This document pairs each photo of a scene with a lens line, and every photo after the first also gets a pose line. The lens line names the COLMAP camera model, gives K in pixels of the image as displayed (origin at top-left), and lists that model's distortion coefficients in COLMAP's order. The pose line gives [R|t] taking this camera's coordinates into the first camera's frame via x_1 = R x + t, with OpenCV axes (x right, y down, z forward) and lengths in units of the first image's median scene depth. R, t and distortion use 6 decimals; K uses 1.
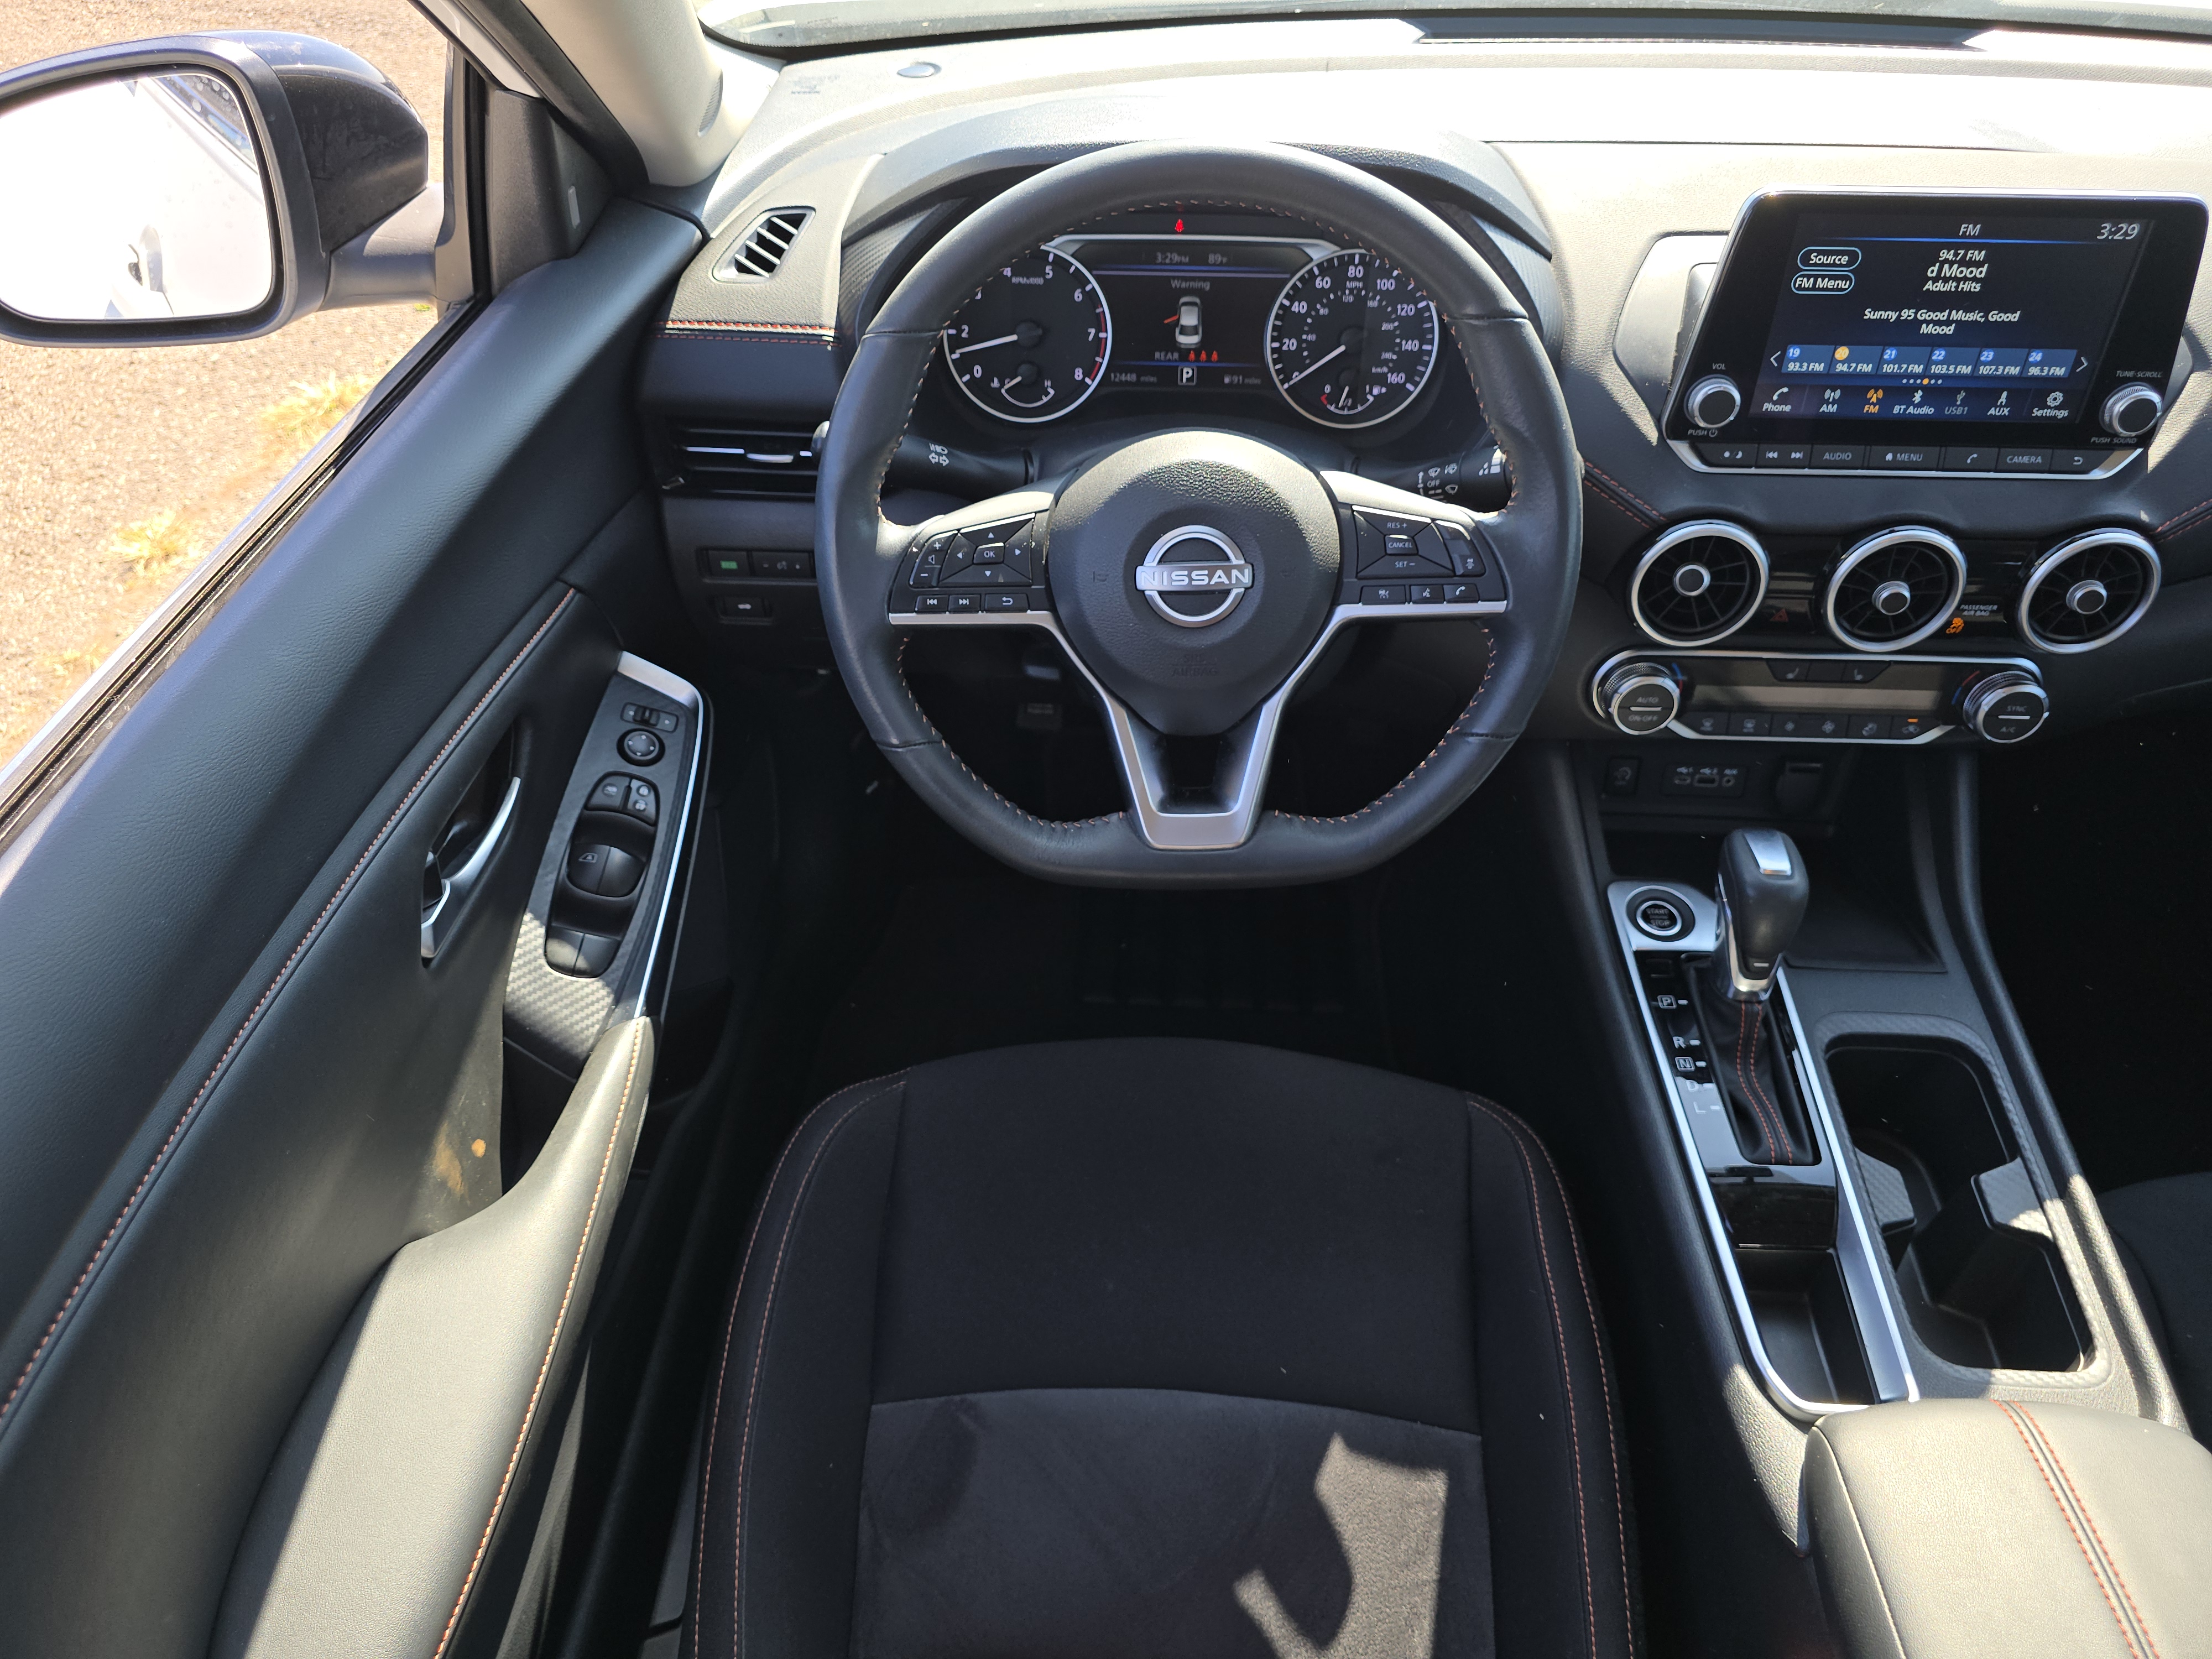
lens RADIAL K [[1532.3, 0, 1106.0], [0, 1532.3, 829.5], [0, 0, 1]] dist [0.043582, -0.055437]
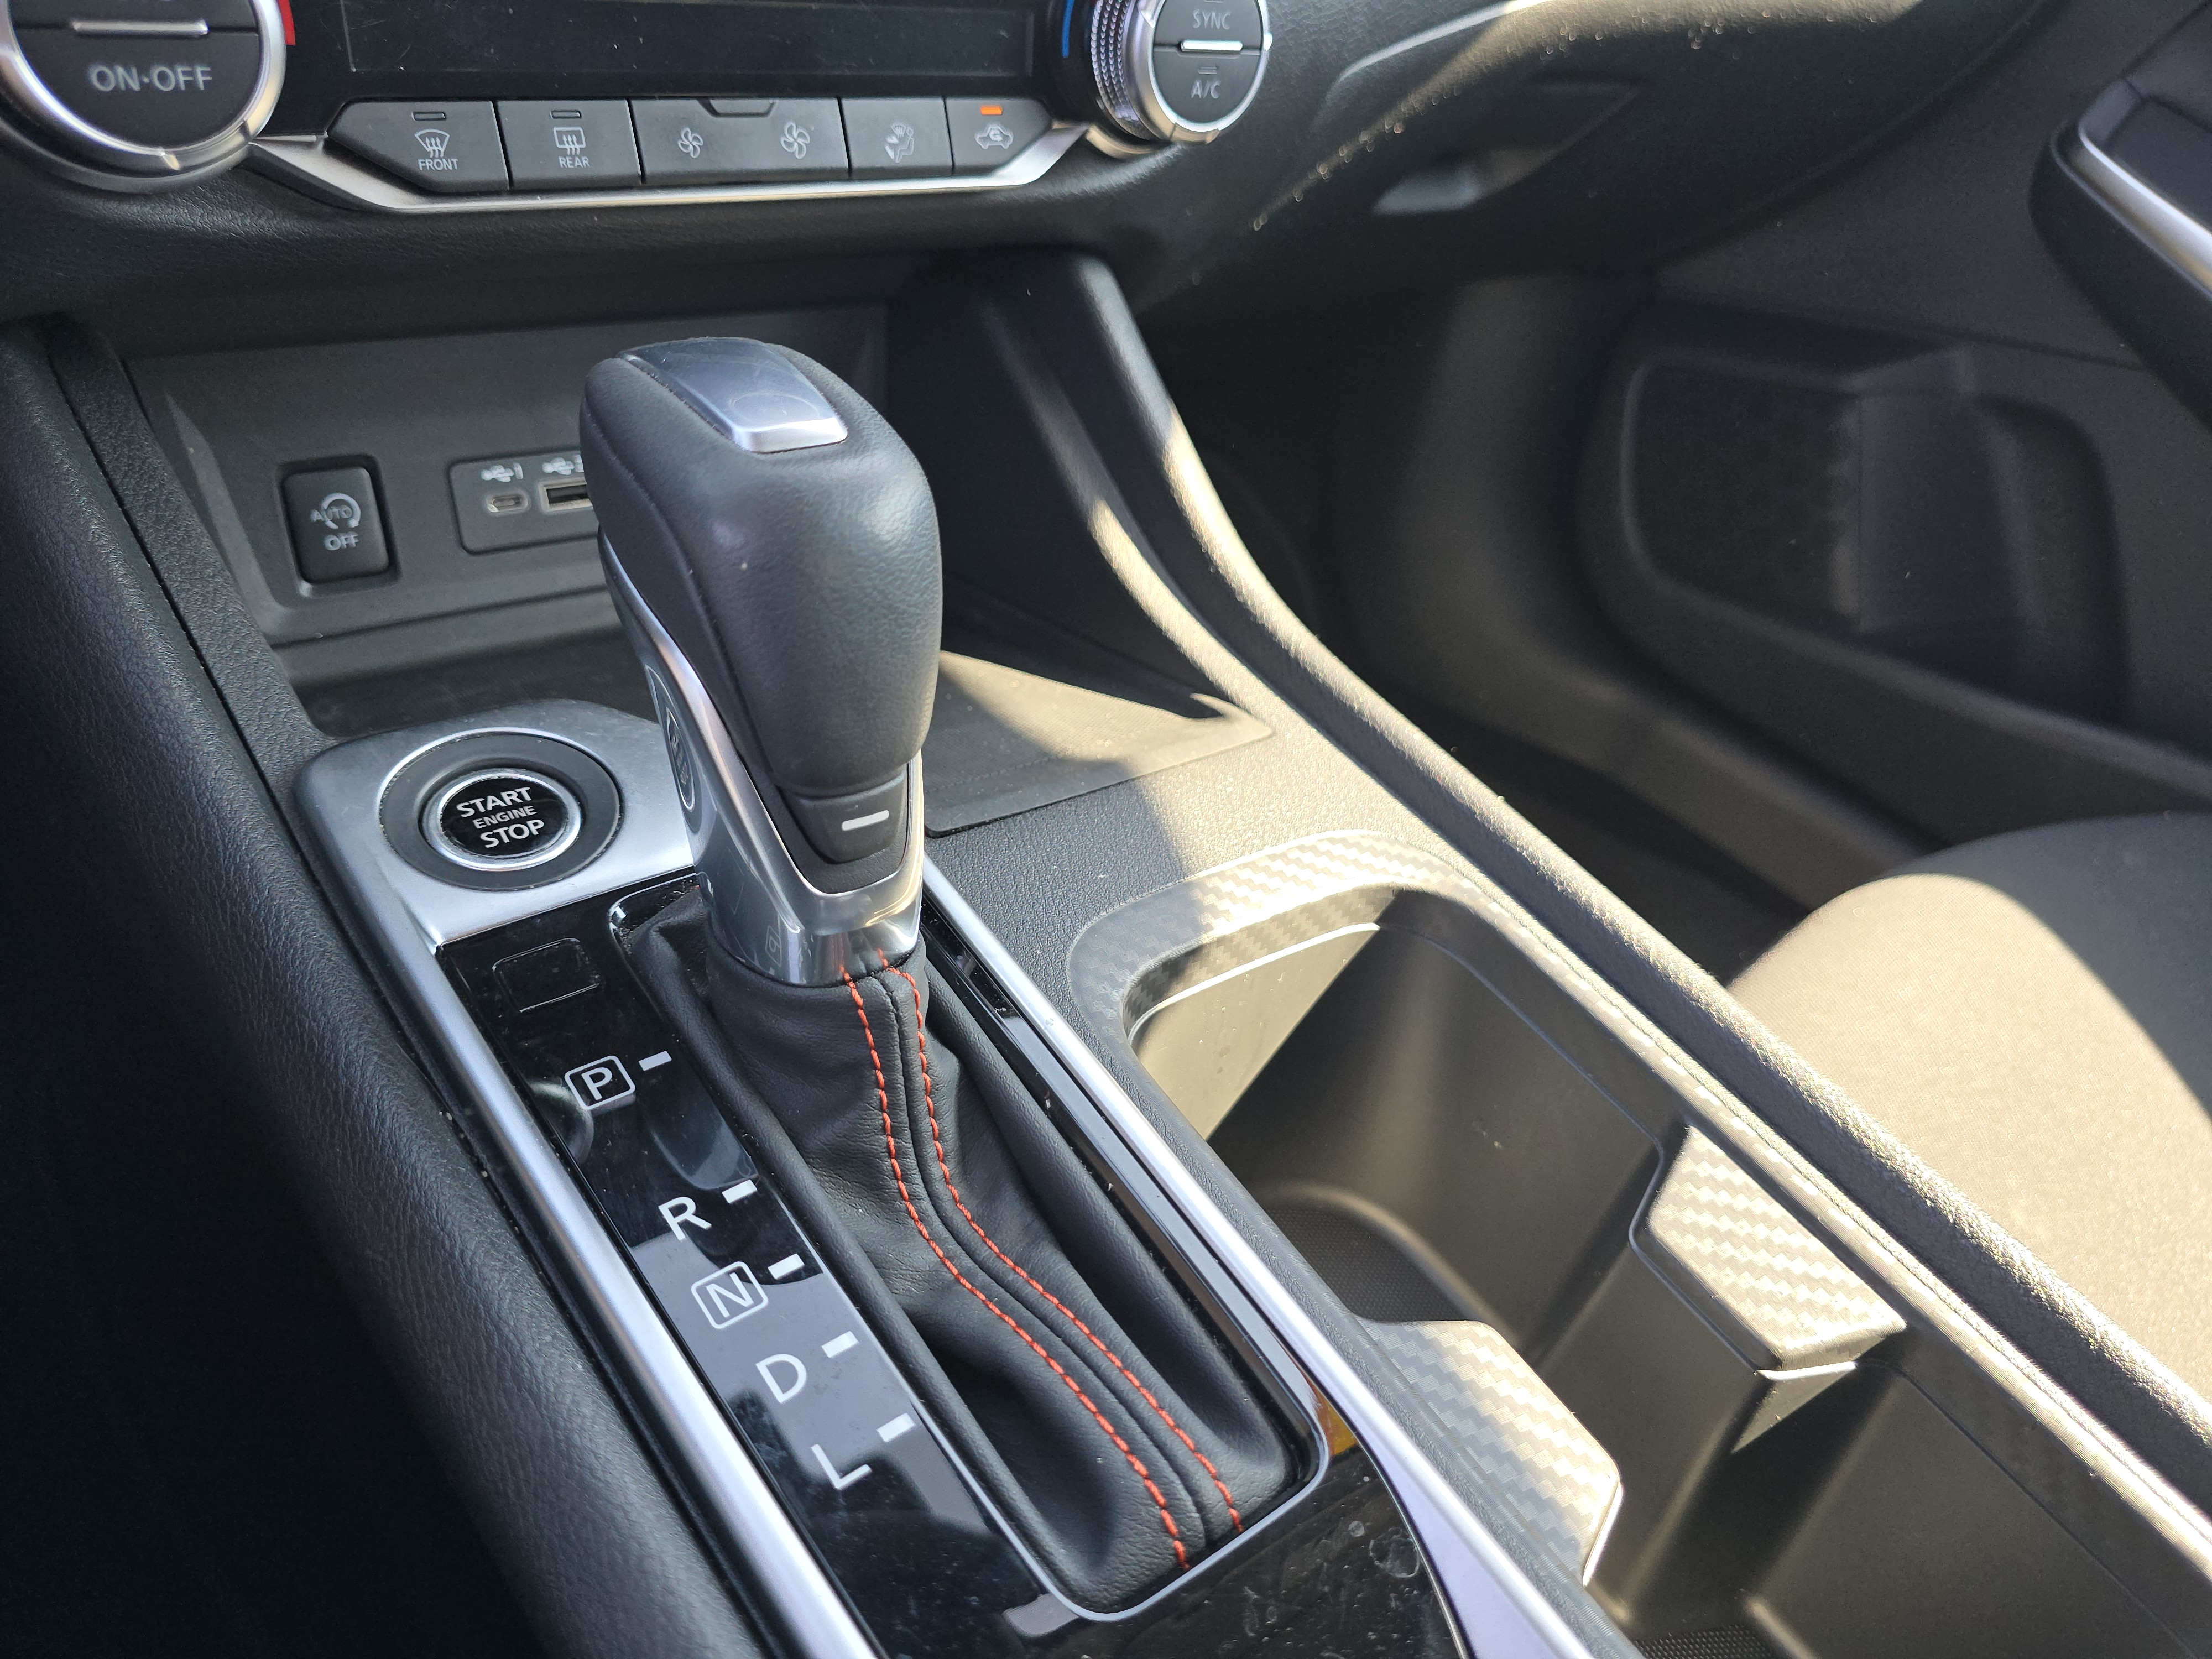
lens RADIAL K [[1555.9, 0, 1106.0], [0, 1555.9, 829.5], [0, 0, 1]] dist [0.022436, -0.043860]
pose [[0.773671, -0.286784, 0.564968, 0.314418], [0.318681, 0.946830, 0.044218, 0.093035], [-0.547609, 0.145835, 0.823927, 0.778776]]
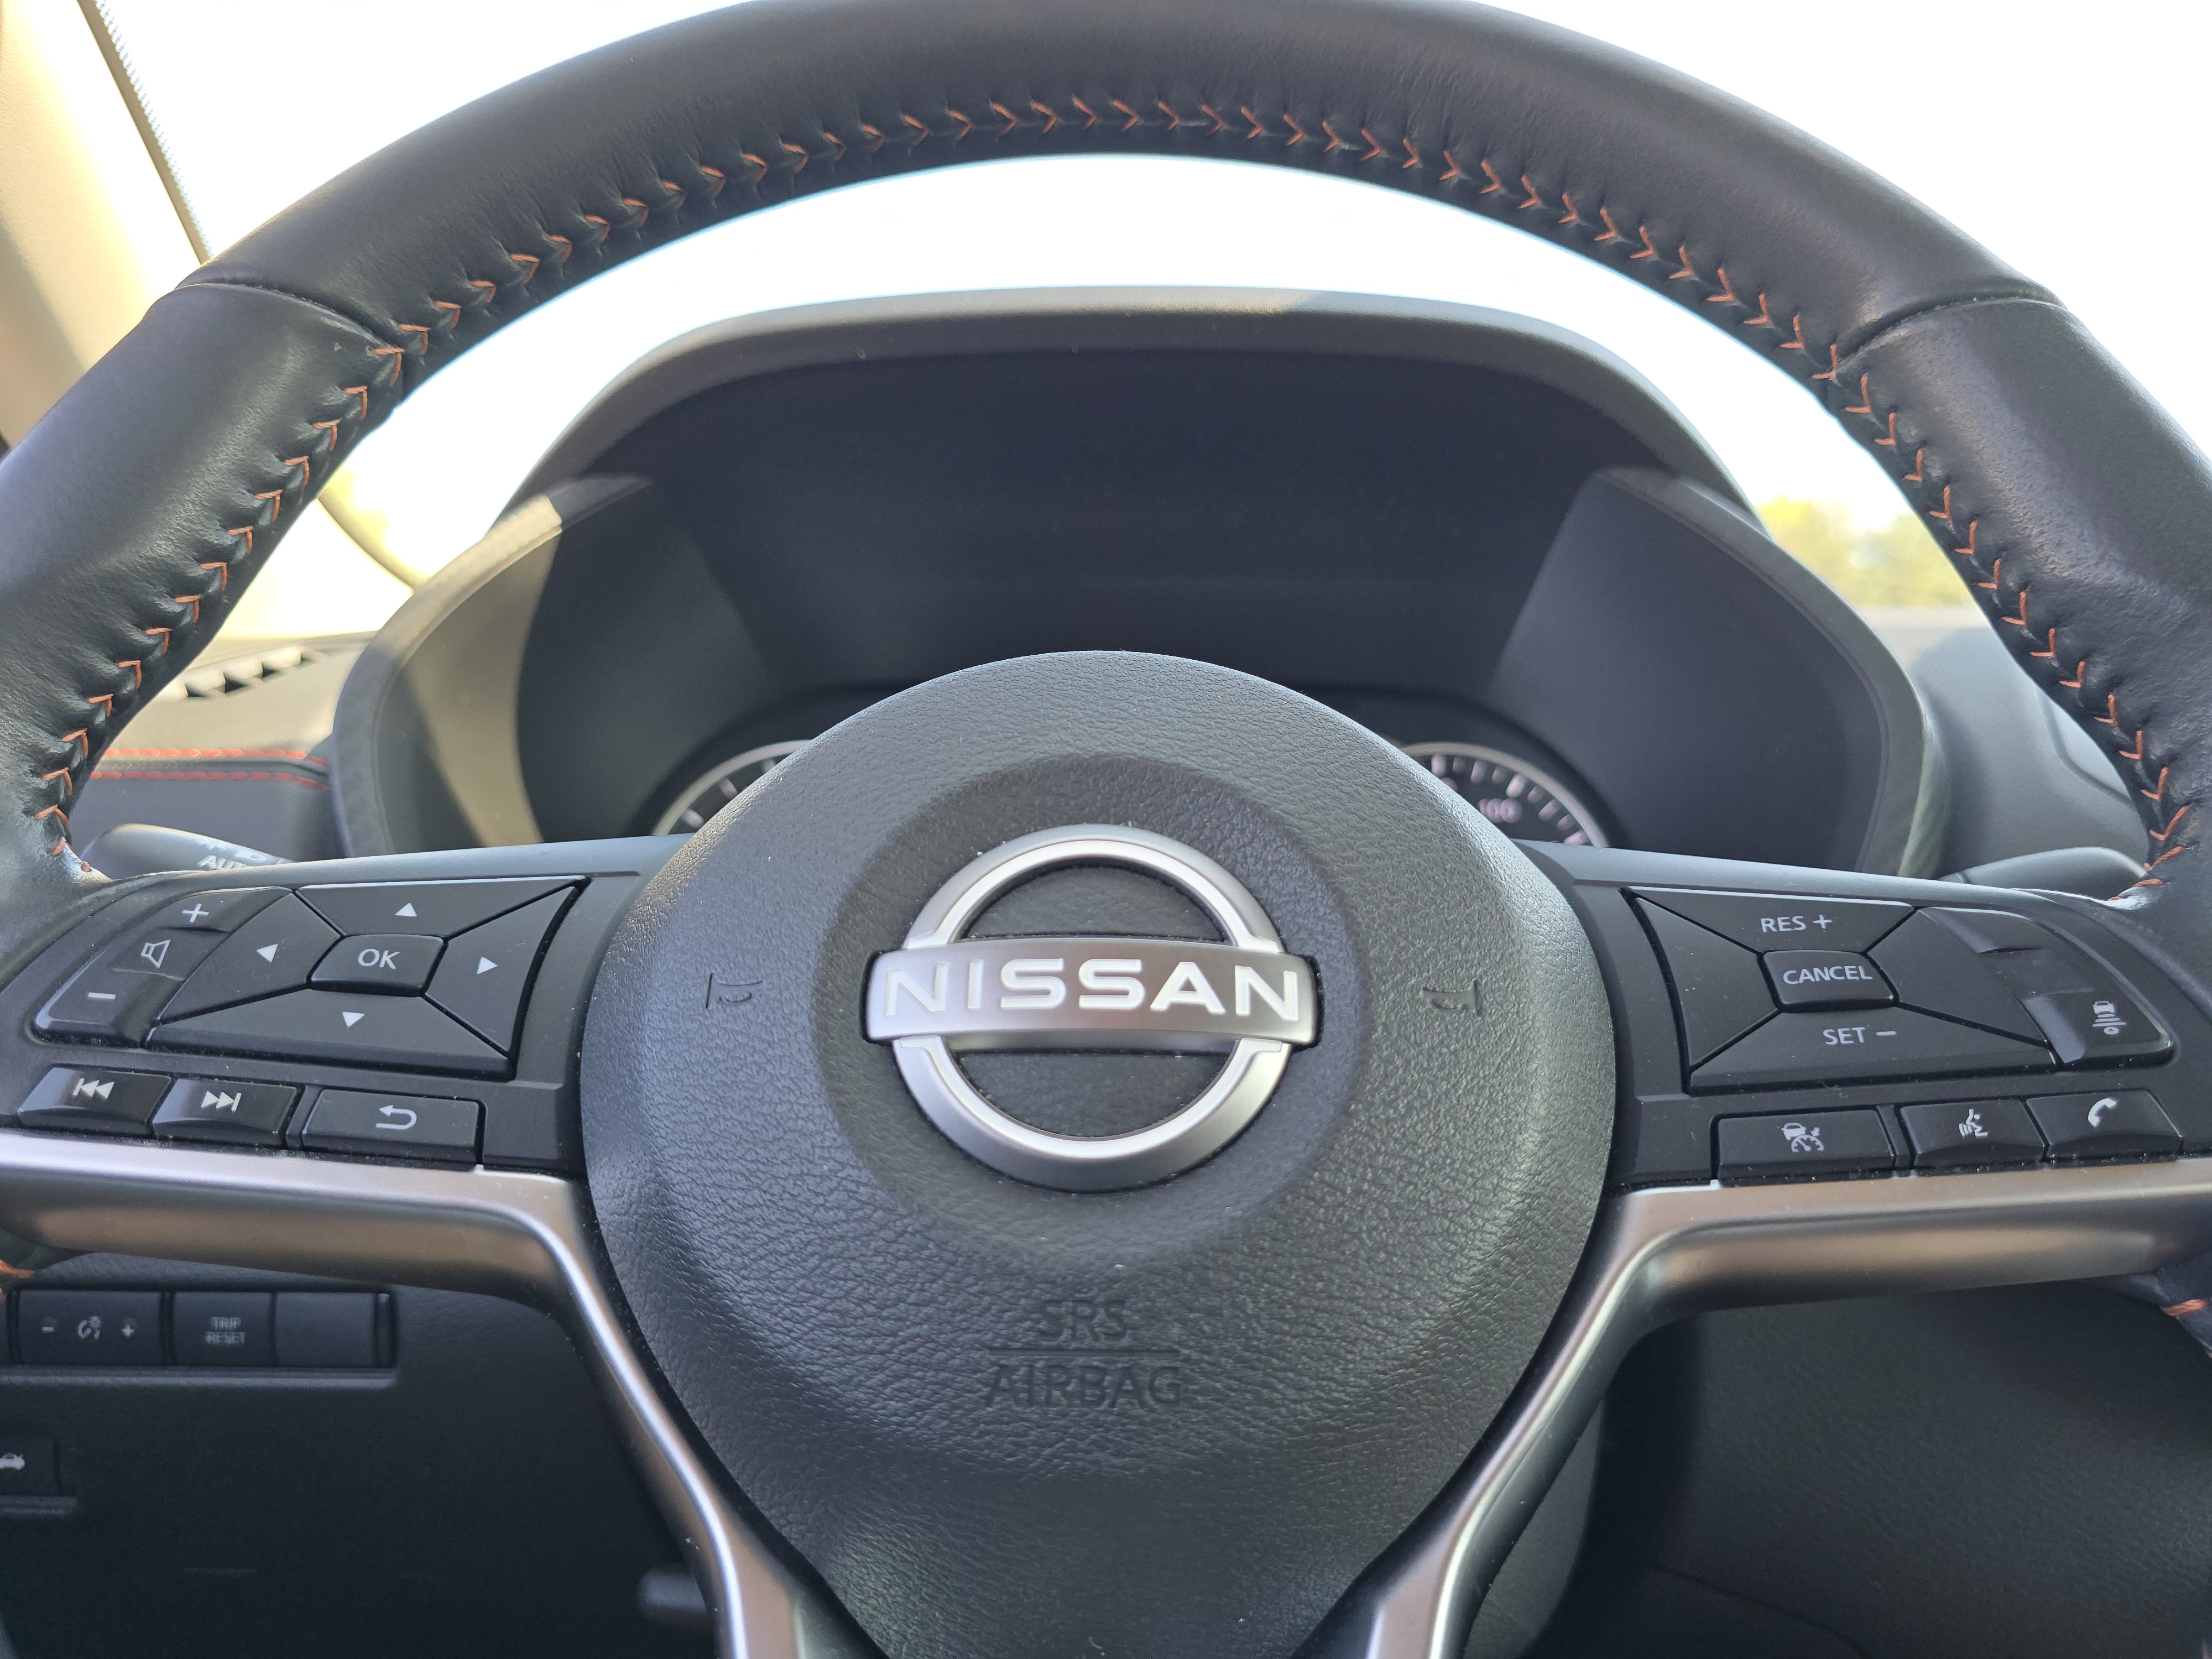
lens RADIAL K [[1555.9, 0, 1106.0], [0, 1555.9, 829.5], [0, 0, 1]] dist [0.022436, -0.043860]
pose [[0.999837, 0.018016, 0.001074, 0.051800], [-0.012975, 0.758846, -0.651141, -0.013134], [-0.012546, 0.651021, 0.758956, 0.683013]]
